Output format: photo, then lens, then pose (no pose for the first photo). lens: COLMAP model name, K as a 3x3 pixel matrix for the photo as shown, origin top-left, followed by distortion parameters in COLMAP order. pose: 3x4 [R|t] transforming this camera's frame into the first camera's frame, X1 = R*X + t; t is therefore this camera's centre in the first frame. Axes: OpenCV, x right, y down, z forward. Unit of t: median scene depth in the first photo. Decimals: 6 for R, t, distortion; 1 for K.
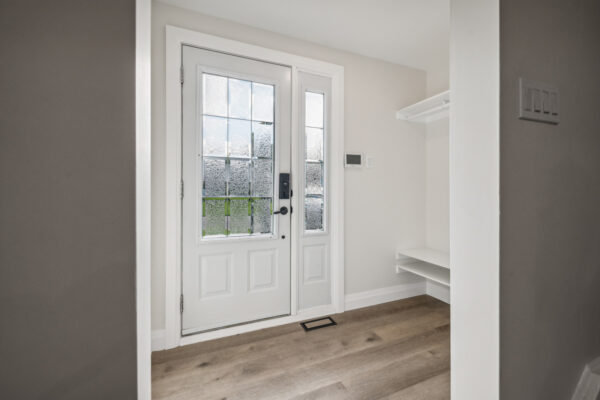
lens RADIAL K [[242.9, 0, 298.0], [0, 242.9, 196.2], [0, 0, 1]] dist [0.003774, -0.000069]
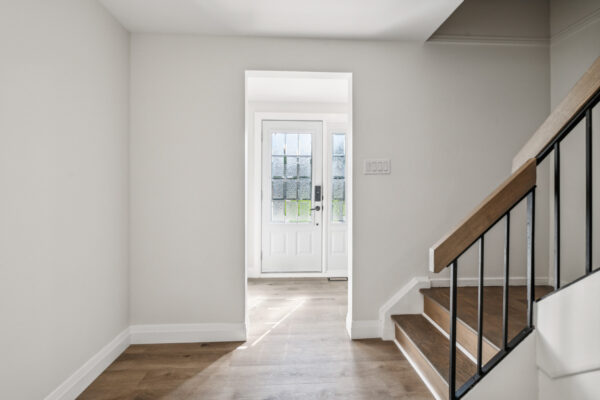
lens RADIAL K [[265.1, 0, 299.6], [0, 265.1, 195.8], [0, 0, 1]] dist [0.002296, -0.000008]
pose [[0.944821, 0.005880, -0.327536, 0.418119], [-0.007461, 0.999966, -0.003572, -0.018485], [0.327503, 0.005818, 0.944832, -0.746839]]
